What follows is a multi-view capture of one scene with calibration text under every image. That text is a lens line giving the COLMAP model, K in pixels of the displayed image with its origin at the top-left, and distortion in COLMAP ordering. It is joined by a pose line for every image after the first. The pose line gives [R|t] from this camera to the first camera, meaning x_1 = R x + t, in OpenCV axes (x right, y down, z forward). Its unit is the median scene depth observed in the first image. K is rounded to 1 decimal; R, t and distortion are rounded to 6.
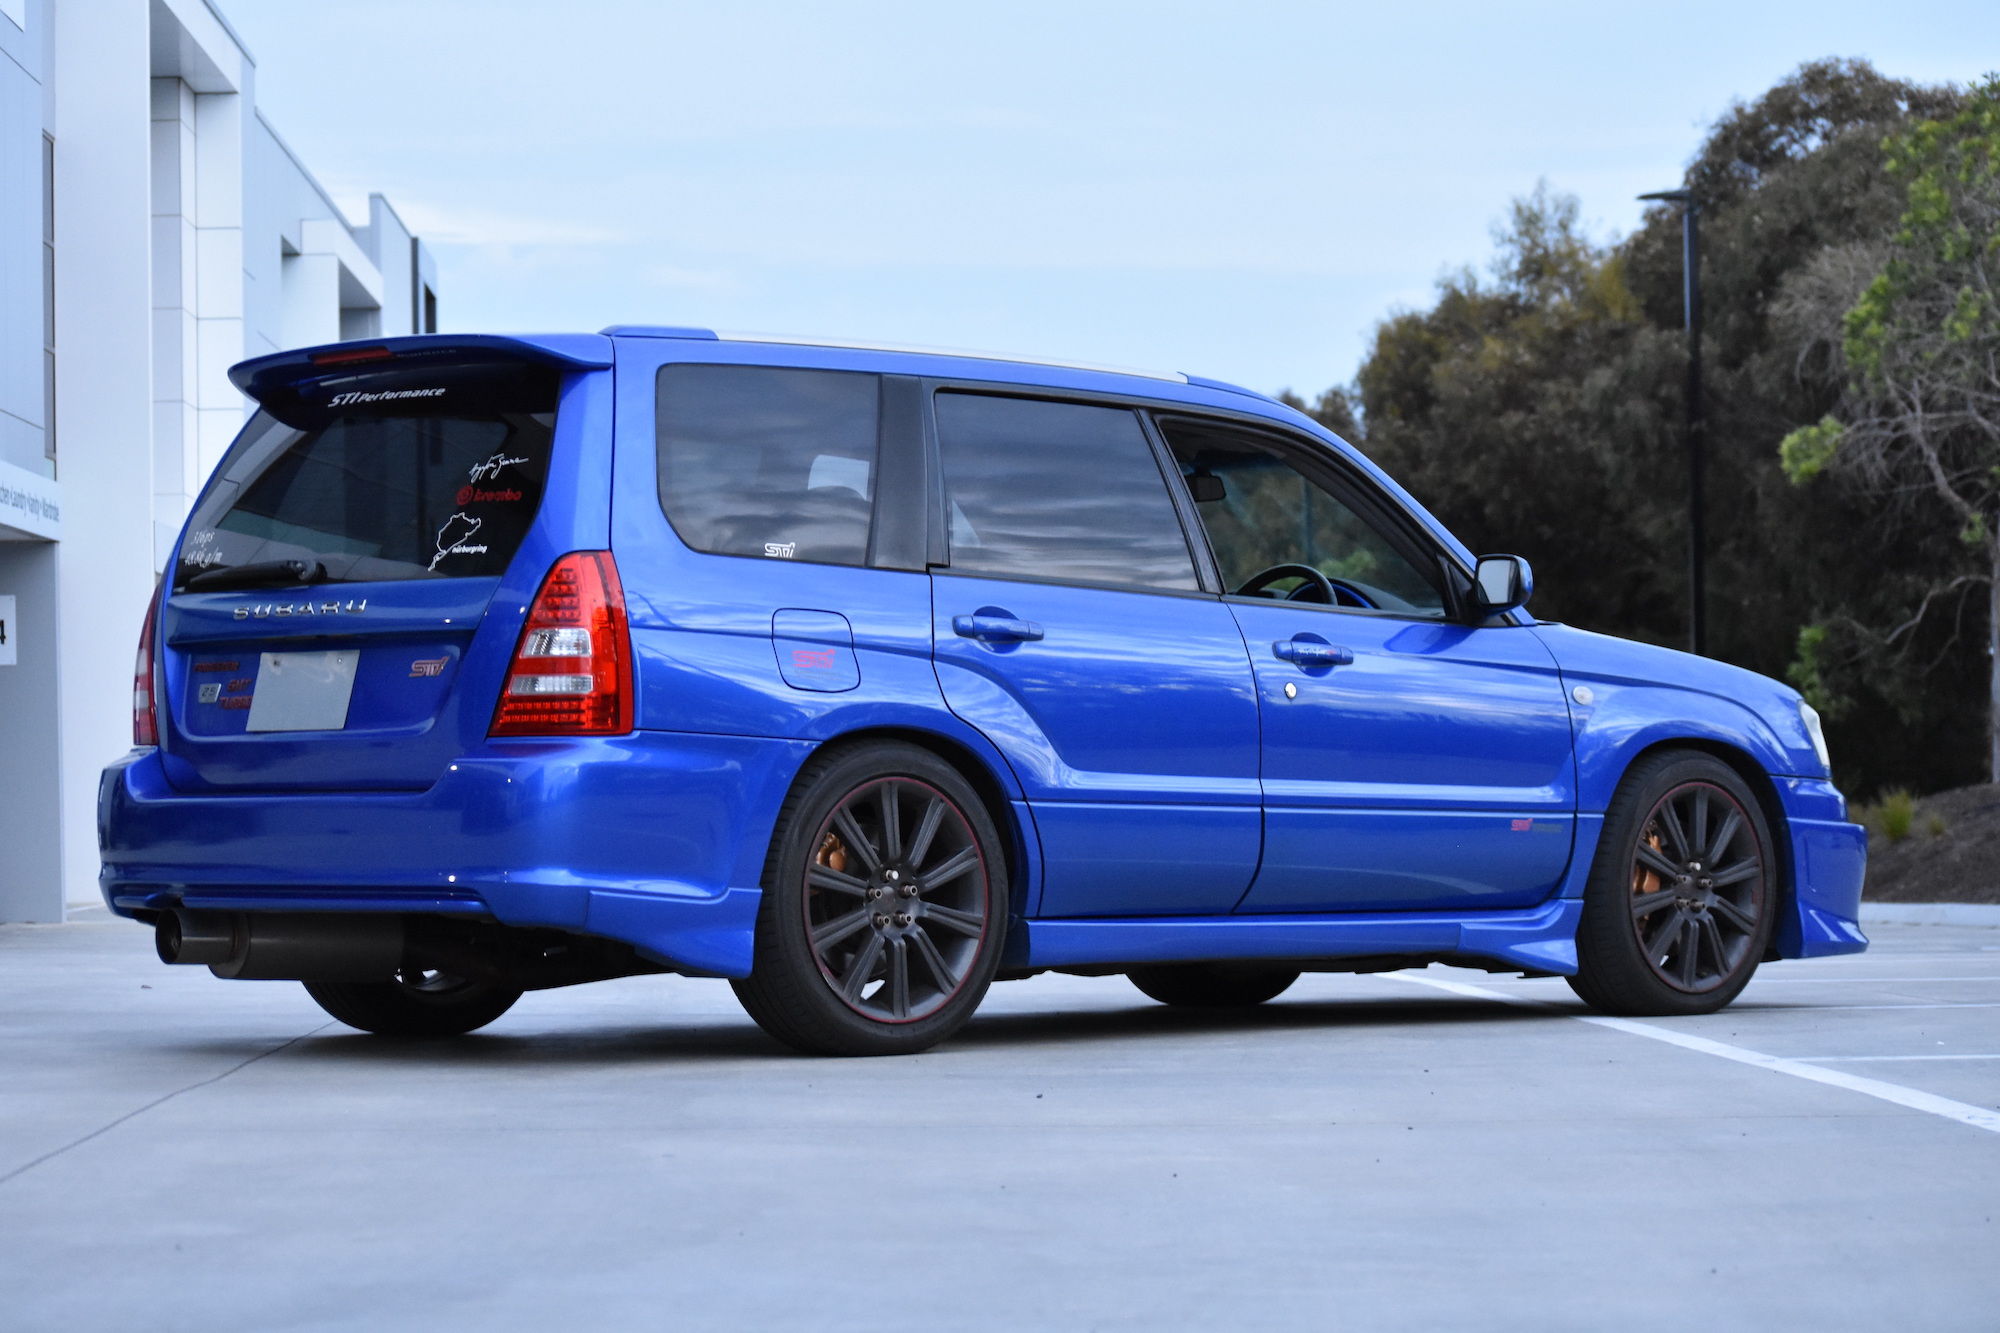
lens RADIAL K [[5374.9, 0, 1000.0], [0, 5374.9, 666.5], [0, 0, 1]] dist [-0.306359, 1.314382]
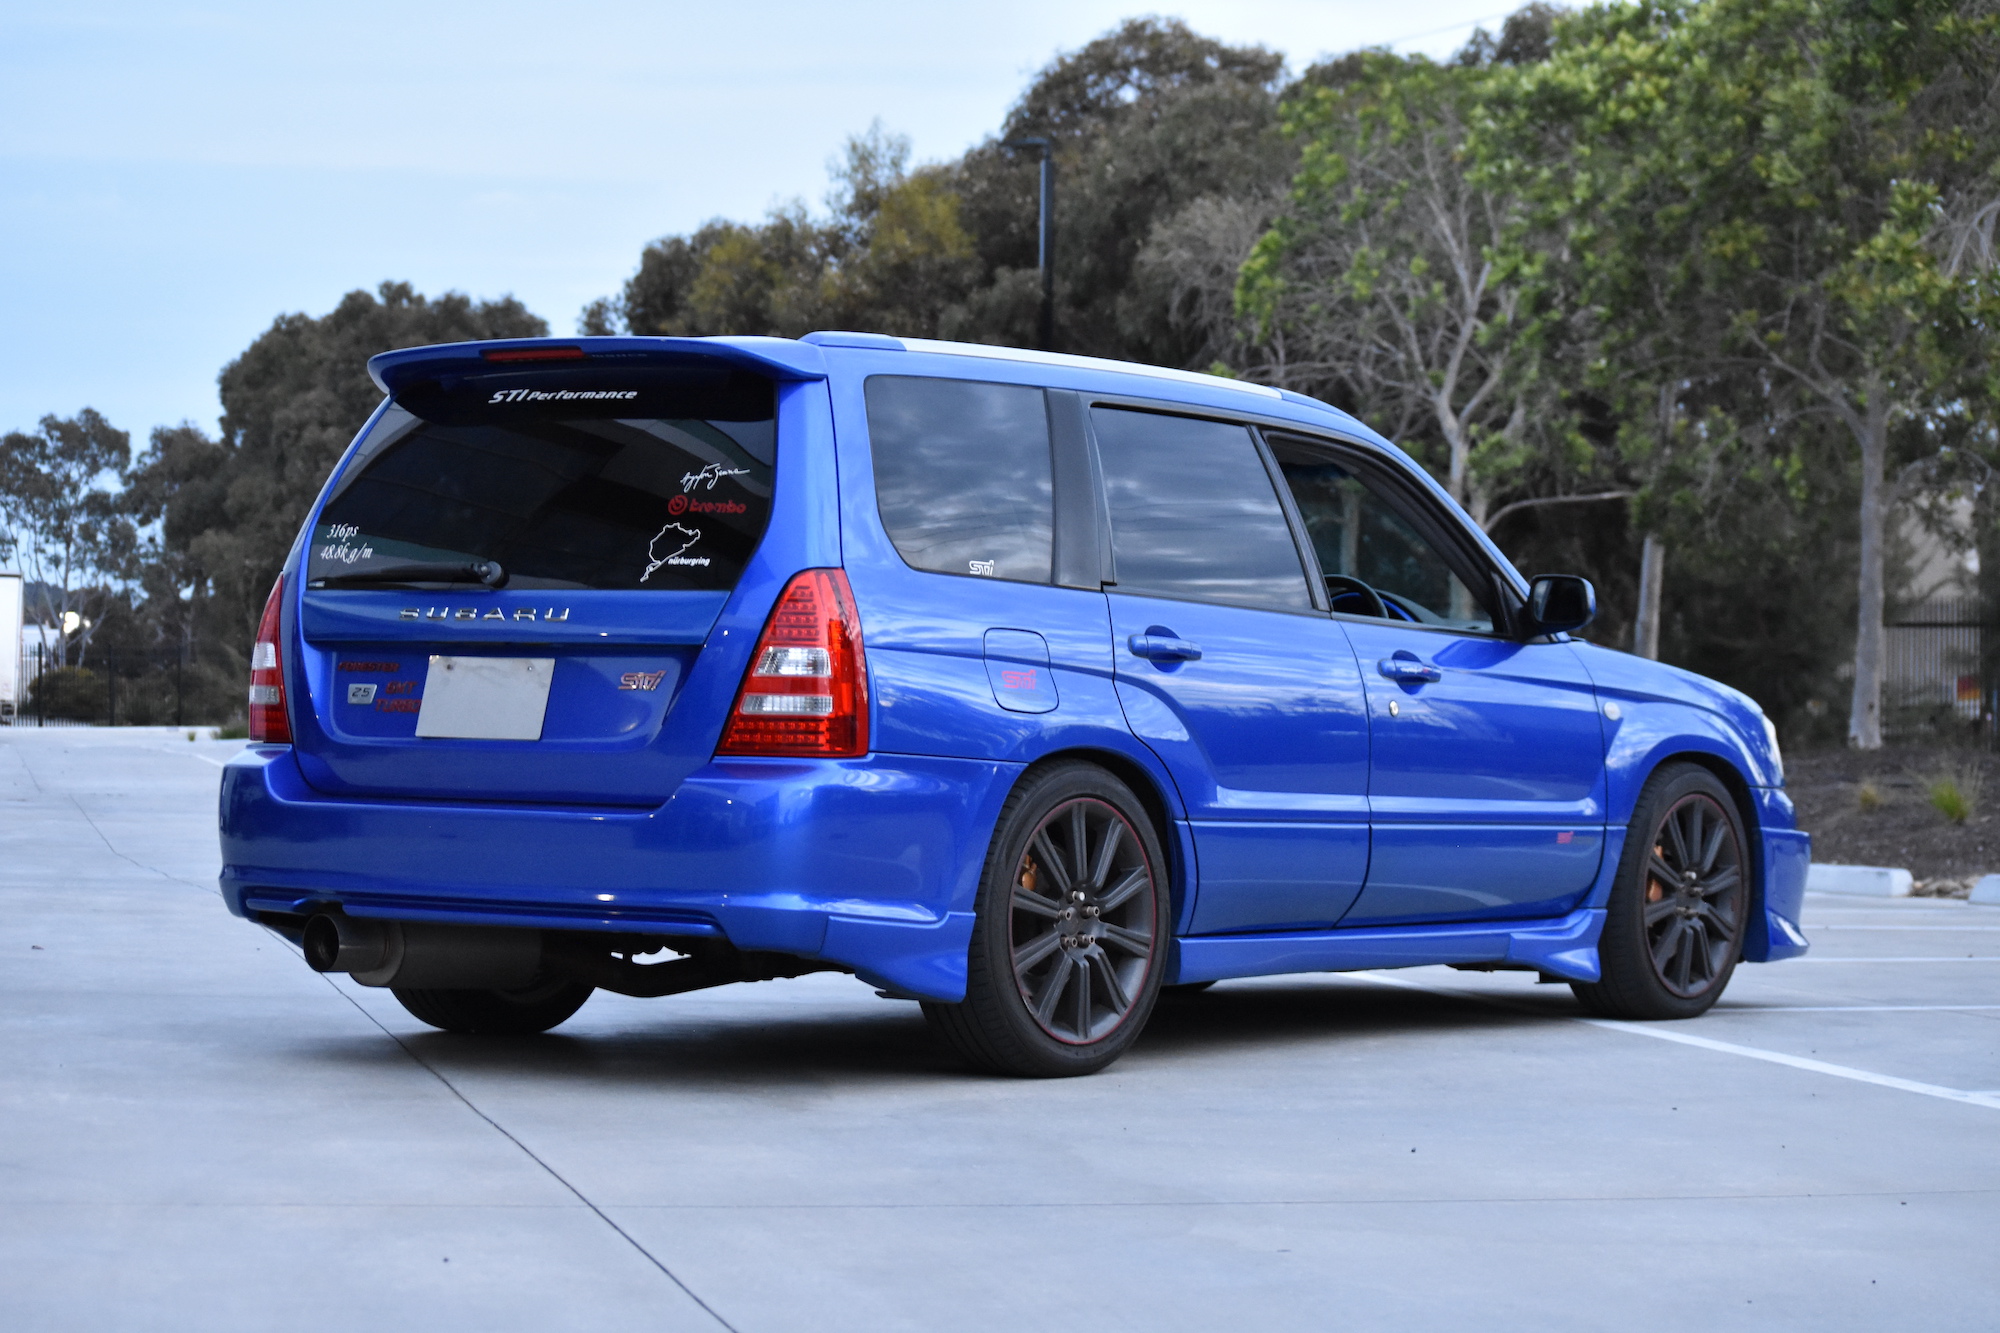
lens RADIAL K [[5005.0, 0, 1000.0], [0, 5005.0, 666.5], [0, 0, 1]] dist [-0.305491, 0.328732]
pose [[0.982559, 0.022638, 0.184565, -0.184342], [-0.027398, 0.999353, 0.023281, -0.022274], [-0.183919, -0.027932, 0.982544, 0.082119]]
